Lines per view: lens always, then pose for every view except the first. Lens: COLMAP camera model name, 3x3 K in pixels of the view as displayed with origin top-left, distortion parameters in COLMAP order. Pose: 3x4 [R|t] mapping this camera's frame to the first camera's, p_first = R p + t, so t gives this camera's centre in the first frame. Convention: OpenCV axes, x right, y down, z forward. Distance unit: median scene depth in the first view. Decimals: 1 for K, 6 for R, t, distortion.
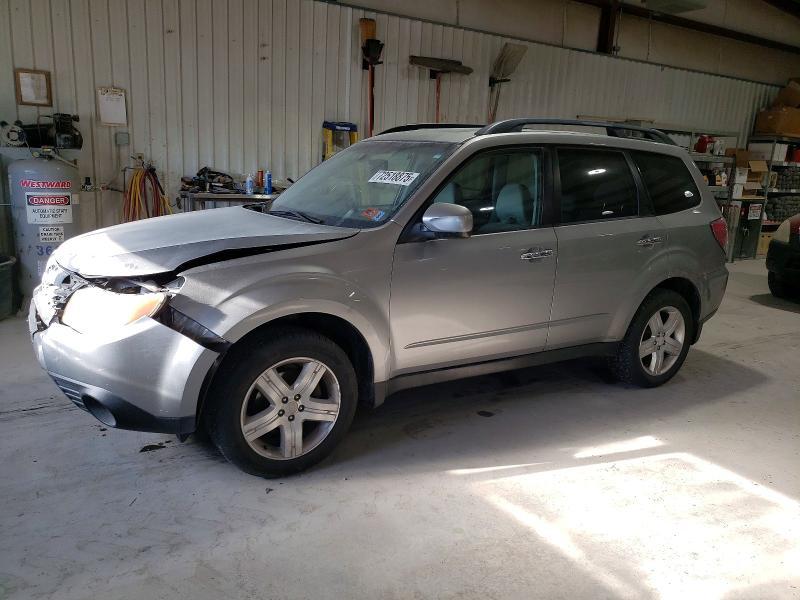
lens RADIAL K [[625.0, 0, 386.4], [0, 625.0, 308.4], [0, 0, 1]] dist [0.009751, 0.012437]
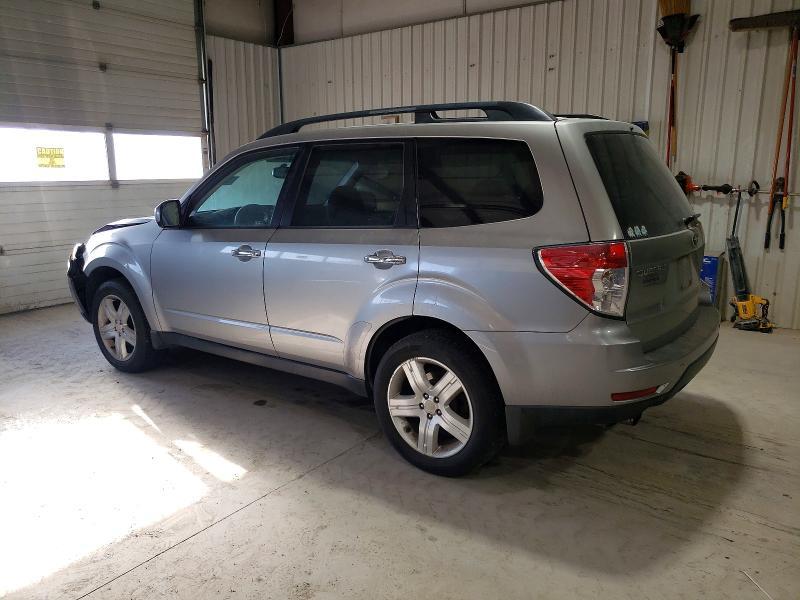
lens RADIAL K [[625.0, 0, 389.0], [0, 625.0, 294.8], [0, 0, 1]] dist [0.009751, 0.012437]
pose [[0.365346, 0.137442, -0.920669, 1.096516], [-0.187274, 0.979670, 0.071934, -0.117333], [0.911839, 0.146137, 0.383658, 0.709328]]
